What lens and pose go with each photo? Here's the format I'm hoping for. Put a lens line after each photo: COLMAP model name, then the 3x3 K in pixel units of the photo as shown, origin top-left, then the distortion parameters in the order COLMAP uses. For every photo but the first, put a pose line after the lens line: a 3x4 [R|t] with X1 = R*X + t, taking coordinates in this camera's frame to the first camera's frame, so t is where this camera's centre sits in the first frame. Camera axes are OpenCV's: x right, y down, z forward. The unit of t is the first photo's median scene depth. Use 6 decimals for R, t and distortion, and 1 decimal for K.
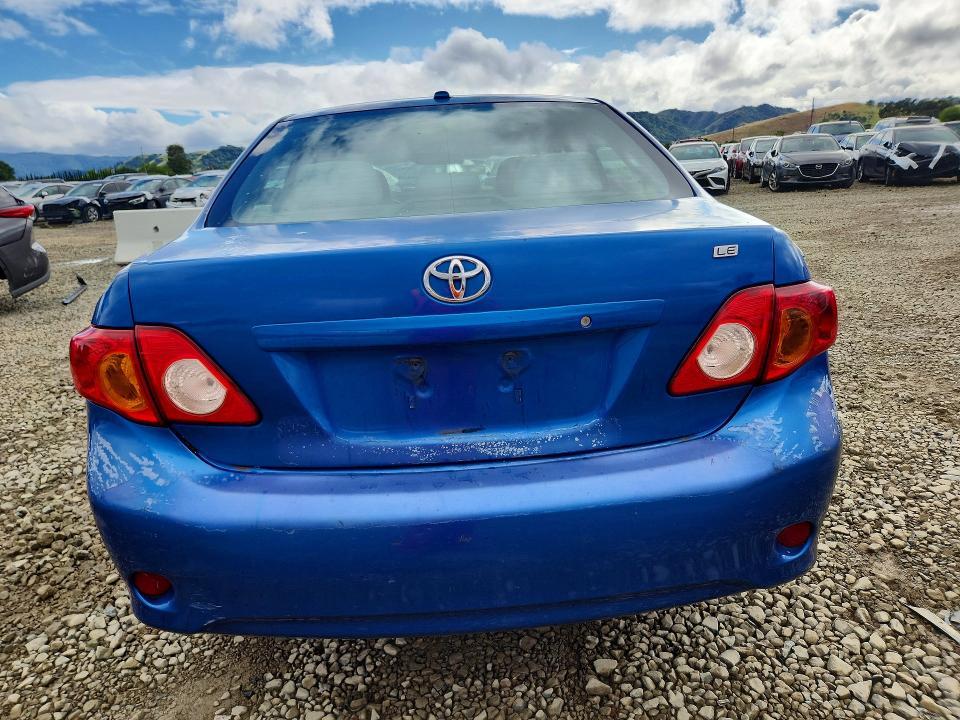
lens RADIAL K [[1049.3, 0, 480.0], [0, 1049.3, 360.0], [0, 0, 1]] dist [0.002932, 0.013701]
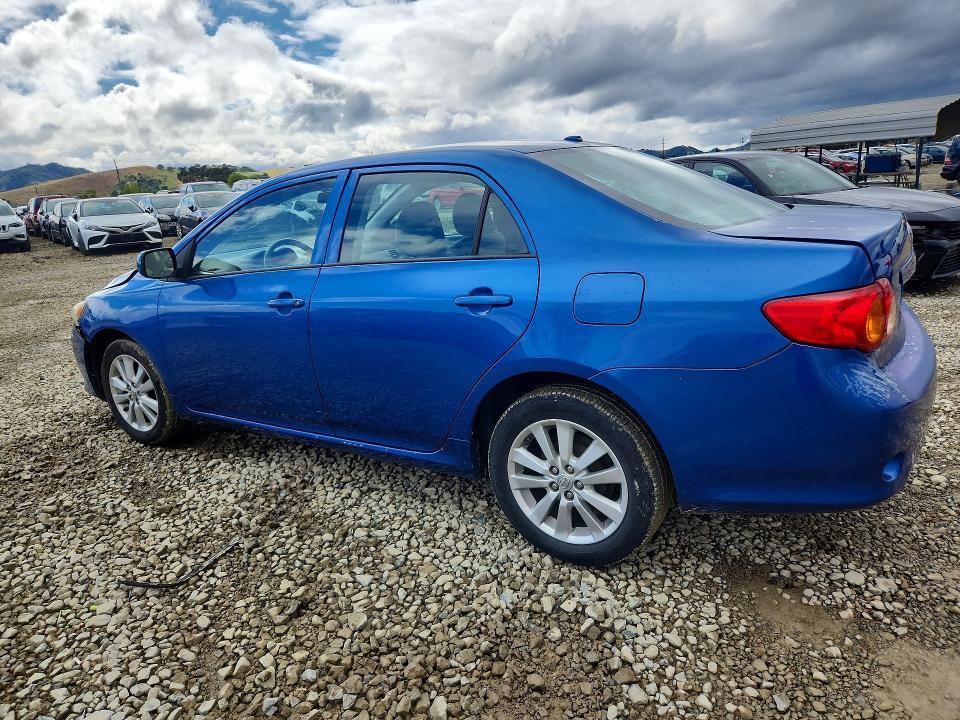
lens RADIAL K [[1049.3, 0, 480.0], [0, 1049.3, 360.0], [0, 0, 1]] dist [0.002932, 0.013701]
pose [[0.235208, -0.132449, 0.962878, -0.643212], [0.213289, 0.973557, 0.081816, -0.060186], [-0.948254, 0.186127, 0.257238, 0.412262]]
